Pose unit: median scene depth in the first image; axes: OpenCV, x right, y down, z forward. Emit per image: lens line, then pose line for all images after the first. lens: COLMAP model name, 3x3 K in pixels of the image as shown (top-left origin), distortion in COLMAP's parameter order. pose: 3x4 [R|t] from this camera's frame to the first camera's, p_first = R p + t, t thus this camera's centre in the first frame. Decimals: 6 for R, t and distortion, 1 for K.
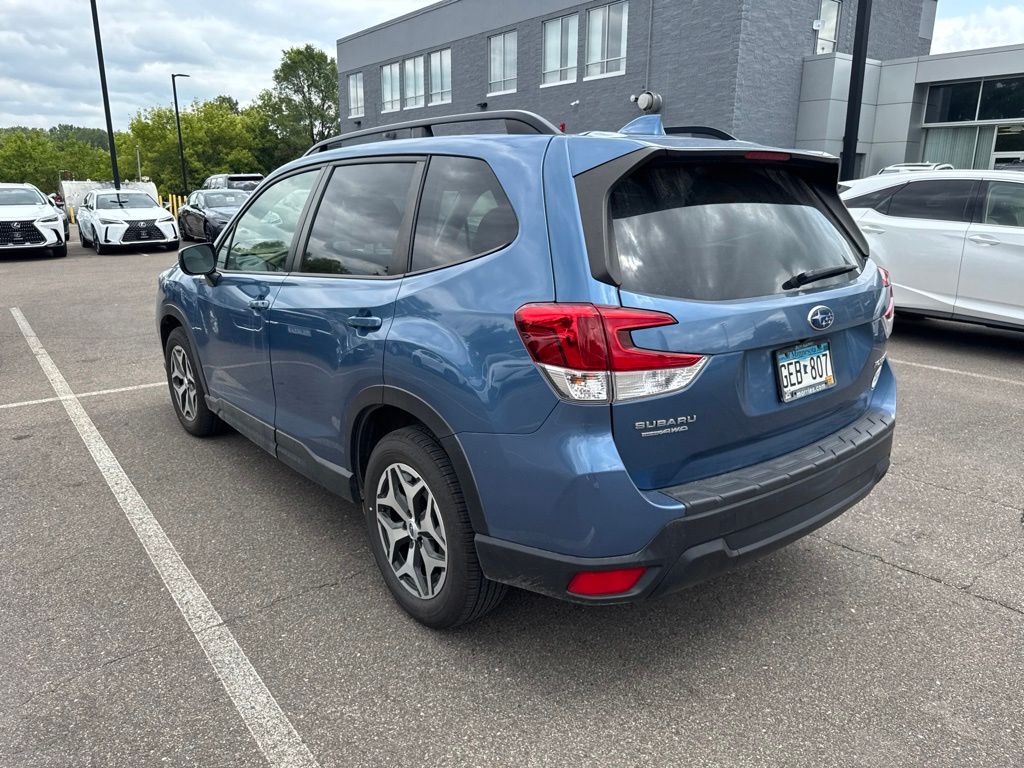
lens RADIAL K [[727.5, 0, 512.0], [0, 727.5, 384.0], [0, 0, 1]] dist [0.005868, -0.004969]
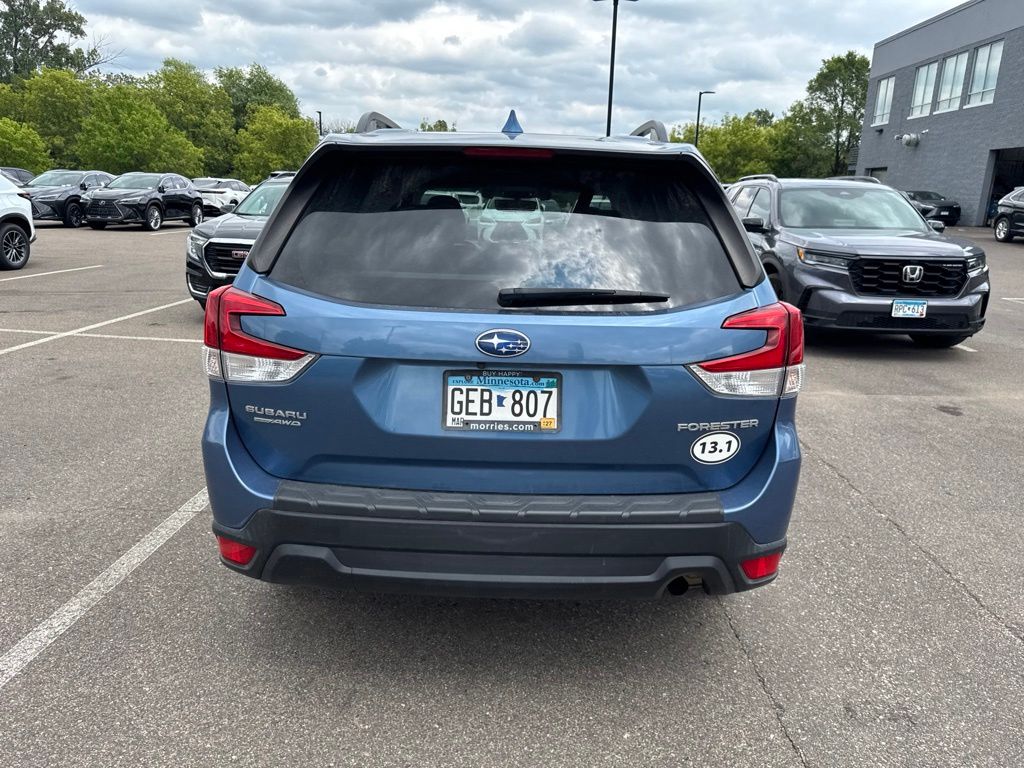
lens RADIAL K [[724.9, 0, 514.7], [0, 724.9, 376.9], [0, 0, 1]] dist [0.020017, -0.021002]
pose [[0.771568, 0.174919, -0.611626, 0.438873], [-0.189290, 0.981032, 0.041775, -0.040912], [0.607332, 0.083542, 0.790043, 0.159289]]
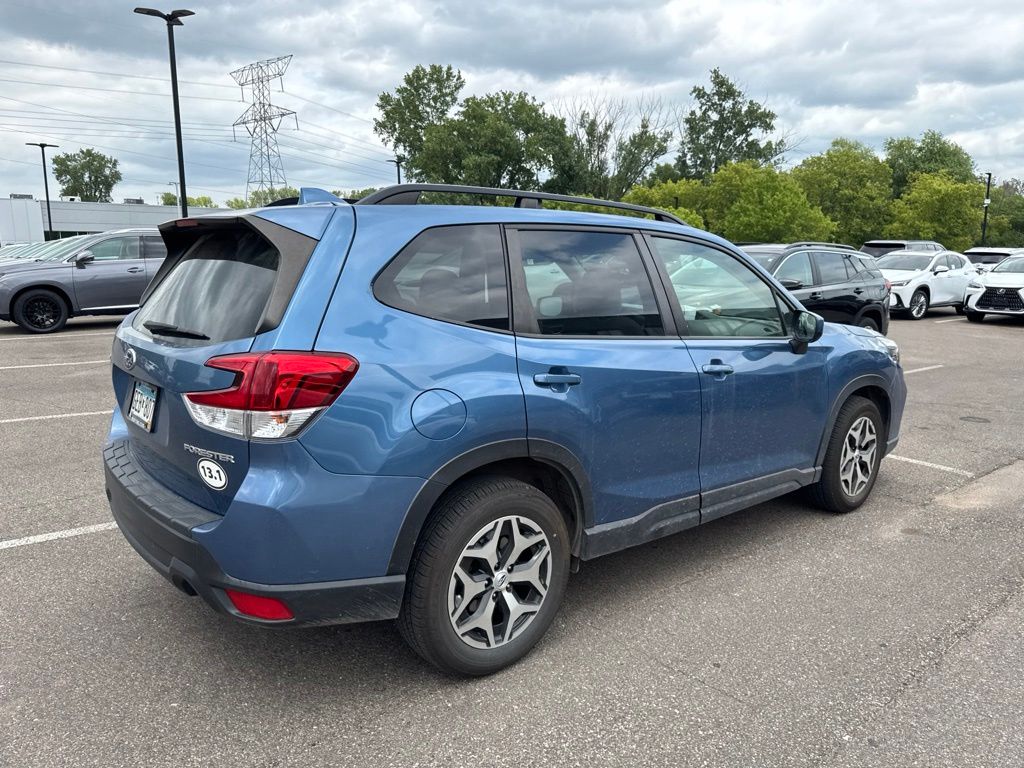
lens RADIAL K [[717.6, 0, 512.9], [0, 717.6, 374.1], [0, 0, 1]] dist [0.044041, -0.052387]
pose [[0.023619, 0.162781, -0.986379, 0.729461], [-0.263522, 0.952774, 0.150925, -0.186543], [0.964364, 0.256368, 0.065400, 0.700395]]
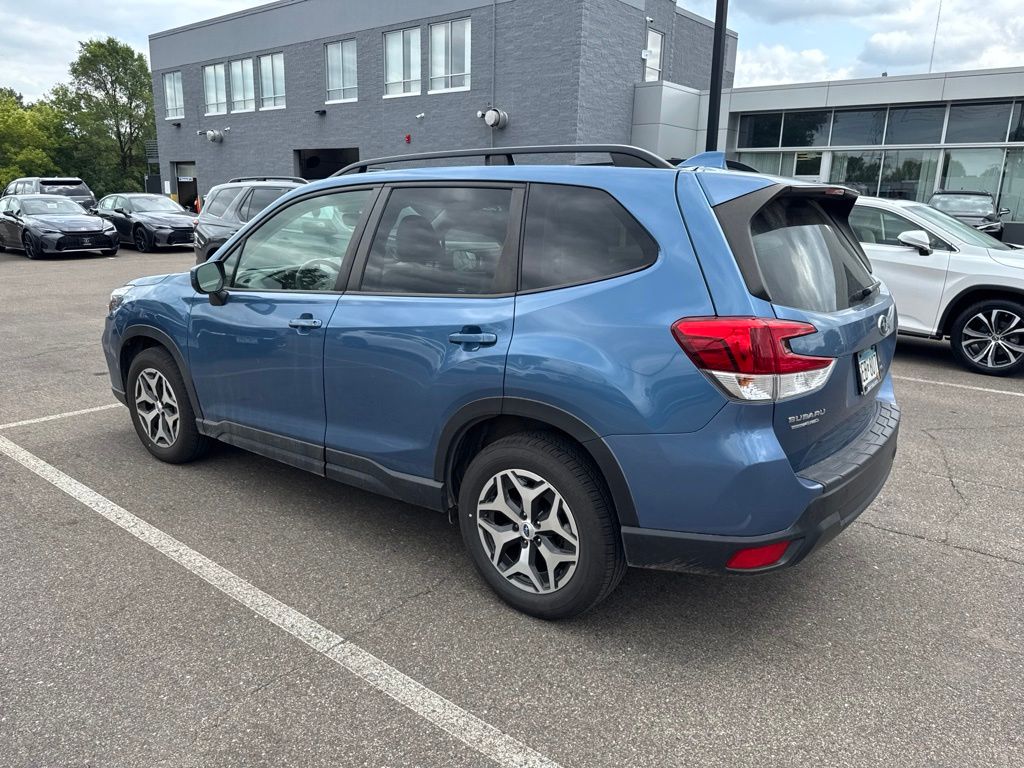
lens RADIAL K [[725.5, 0, 510.1], [0, 725.5, 386.6], [0, 0, 1]] dist [0.020539, -0.021141]
pose [[0.972509, -0.041043, 0.229219, -0.217226], [0.043353, 0.999047, -0.005047, -0.003954], [-0.228793, 0.014846, 0.973362, -0.020571]]
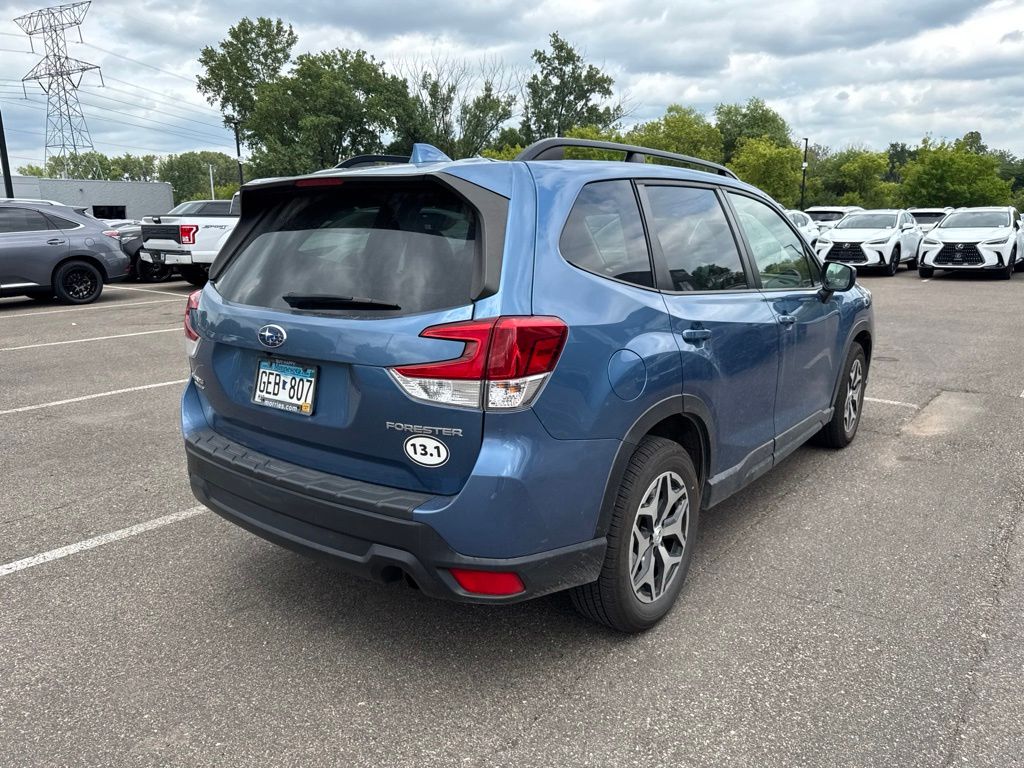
lens RADIAL K [[724.8, 0, 516.5], [0, 724.8, 373.5], [0, 0, 1]] dist [0.021458, -0.024492]
pose [[0.236501, 0.196625, -0.951528, 0.697732], [-0.237090, 0.961386, 0.139733, -0.123902], [0.942261, 0.192551, 0.273987, 0.484347]]
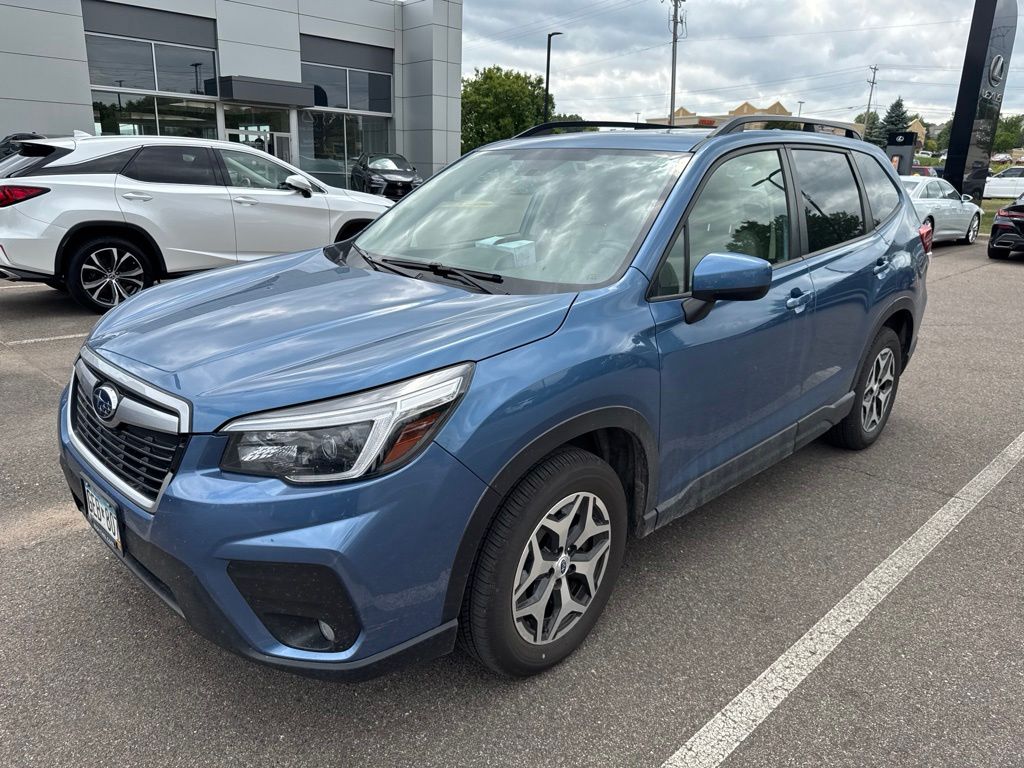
lens RADIAL K [[738.9, 0, 512.0], [0, 738.9, 384.0], [0, 0, 1]] dist [0.023250, -0.033782]
pose [[-0.127540, -0.282096, 0.950871, -0.860931], [0.228384, 0.924585, 0.304931, -0.265403], [-0.965181, 0.256055, -0.053495, 1.010030]]
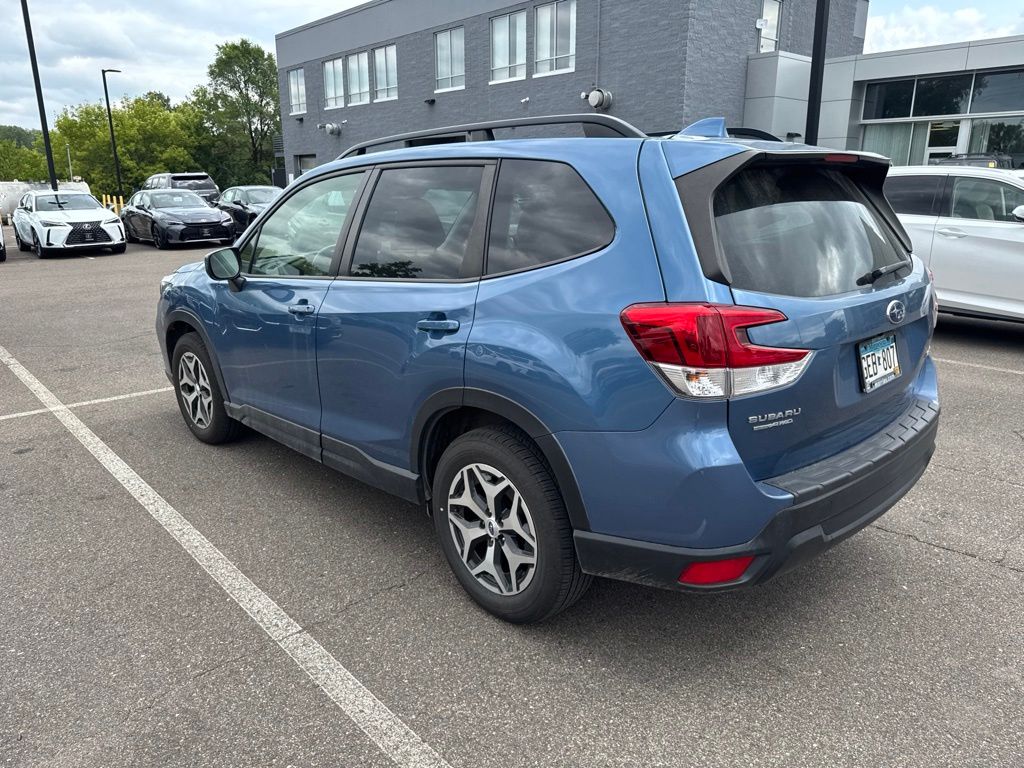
lens RADIAL K [[725.5, 0, 510.1], [0, 725.5, 386.6], [0, 0, 1]] dist [0.020539, -0.021141]
pose [[0.996959, -0.027785, 0.072804, -0.098328], [0.027230, 0.999592, 0.008603, -0.003044], [-0.073013, -0.006594, 0.997309, -0.006723]]
